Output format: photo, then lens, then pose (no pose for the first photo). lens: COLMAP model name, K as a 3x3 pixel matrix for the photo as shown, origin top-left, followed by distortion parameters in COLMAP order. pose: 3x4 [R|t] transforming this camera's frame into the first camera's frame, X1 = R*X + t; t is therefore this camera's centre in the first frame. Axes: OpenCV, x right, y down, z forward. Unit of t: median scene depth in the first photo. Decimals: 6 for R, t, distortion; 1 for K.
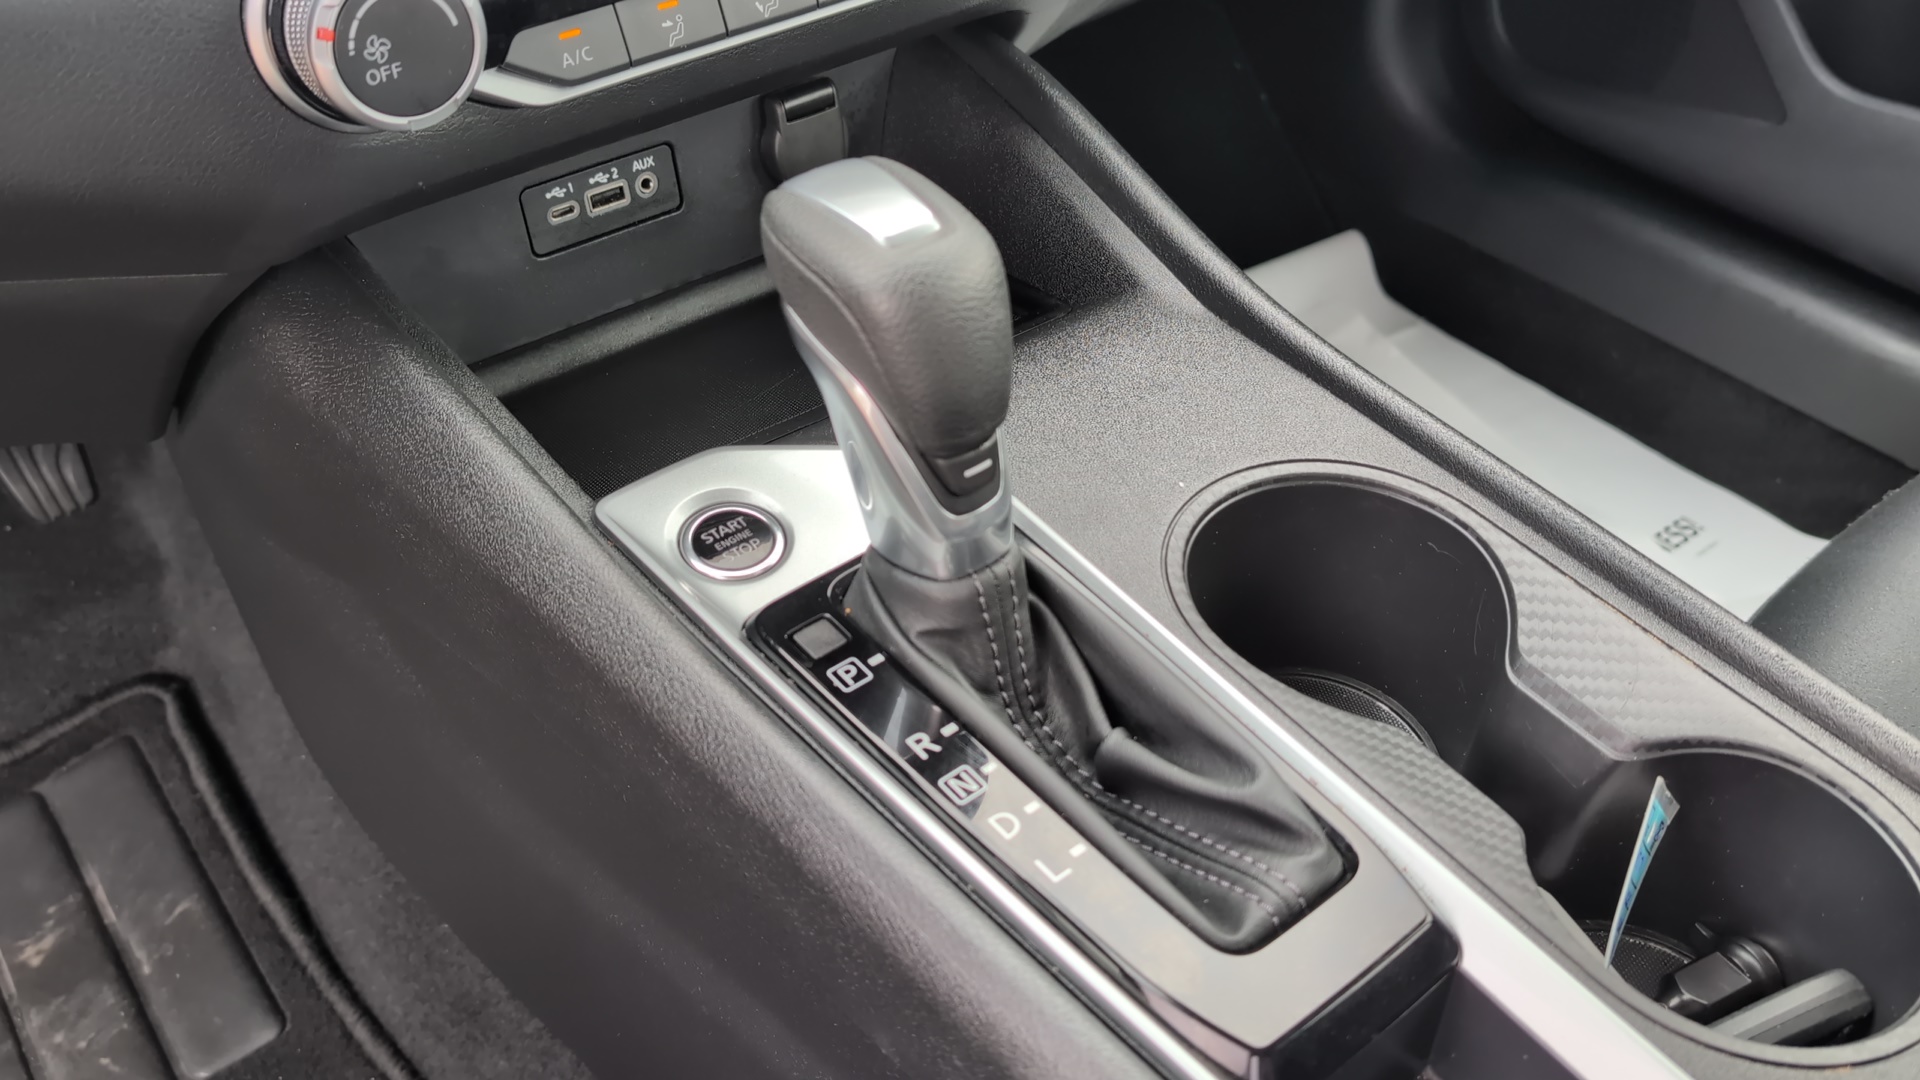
lens RADIAL K [[1605.3, 0, 960.0], [0, 1605.3, 540.0], [0, 0, 1]] dist [0.085410, -0.186820]
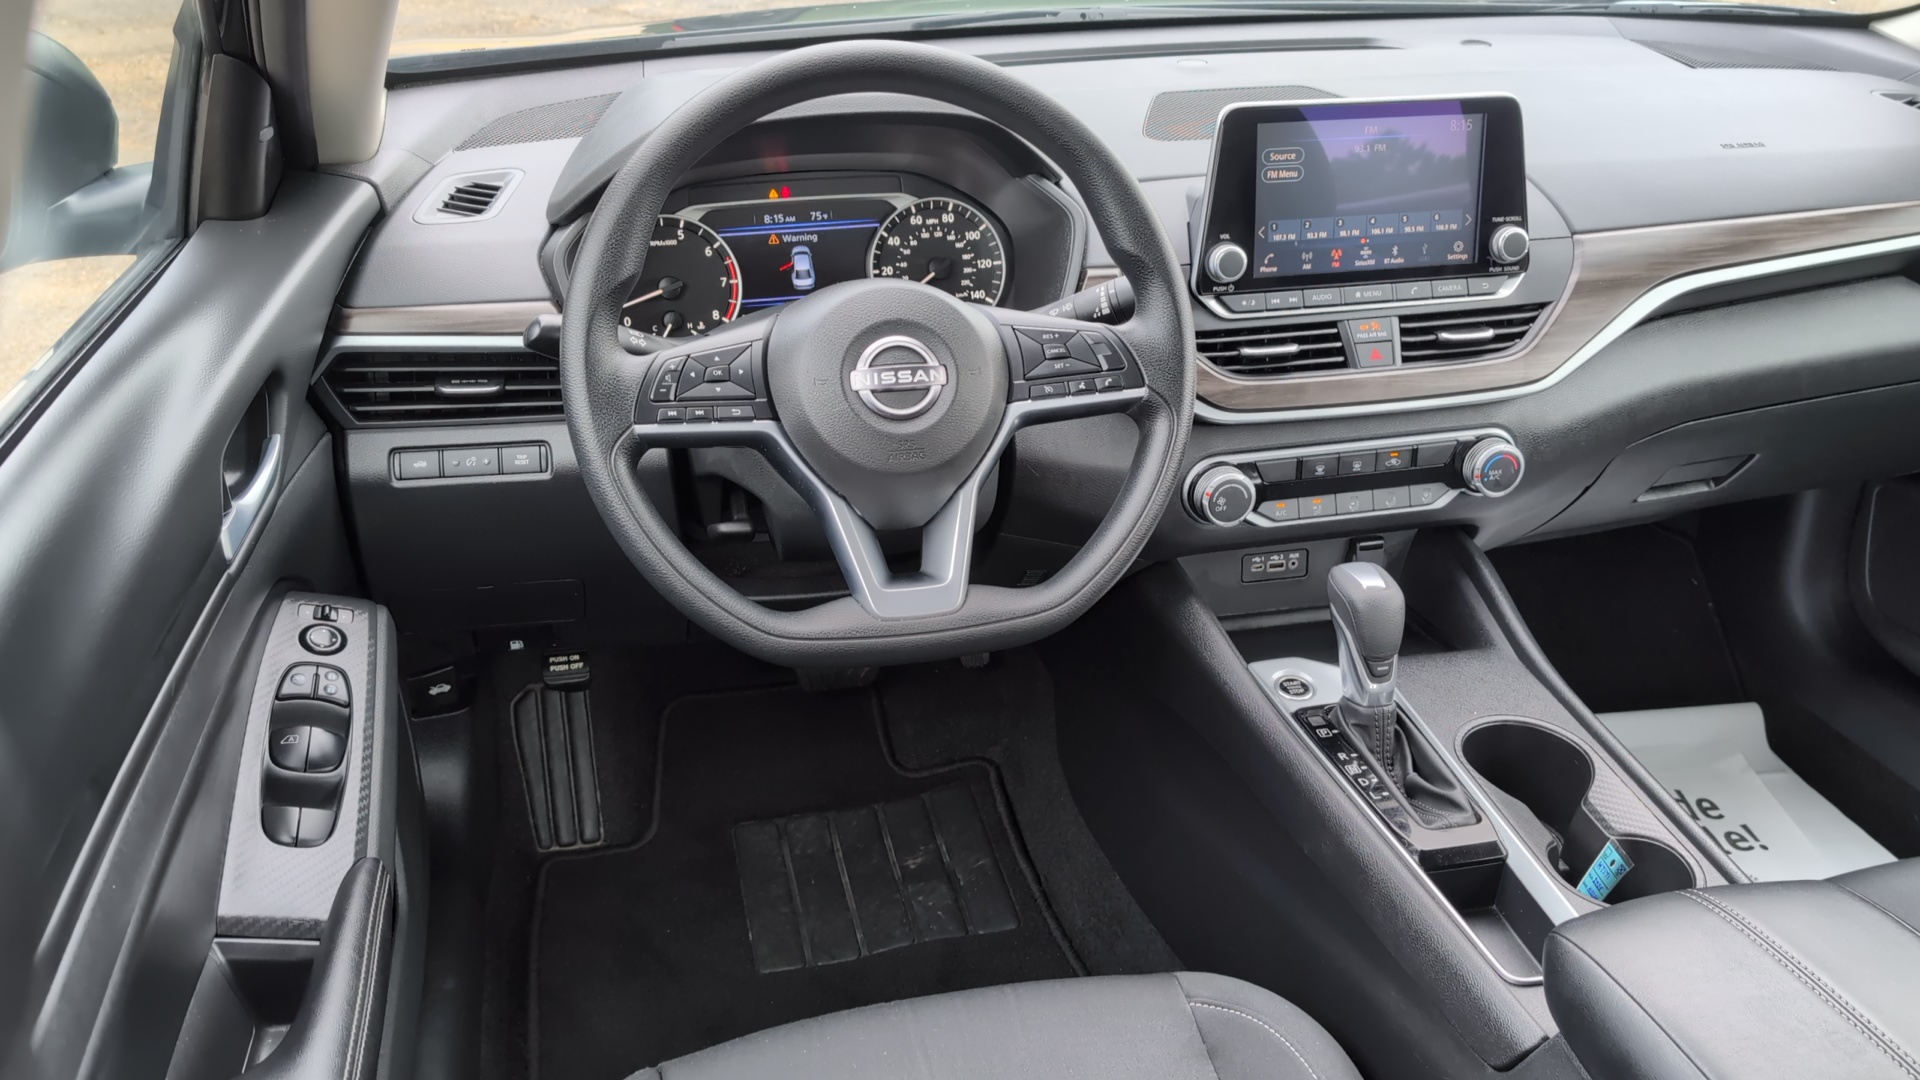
lens RADIAL K [[1605.3, 0, 960.0], [0, 1605.3, 540.0], [0, 0, 1]] dist [0.085410, -0.186820]
pose [[0.905482, 0.189001, -0.379974, 0.334401], [-0.279045, 0.939741, -0.197535, 0.459882], [0.319743, 0.284894, 0.903659, -1.713230]]
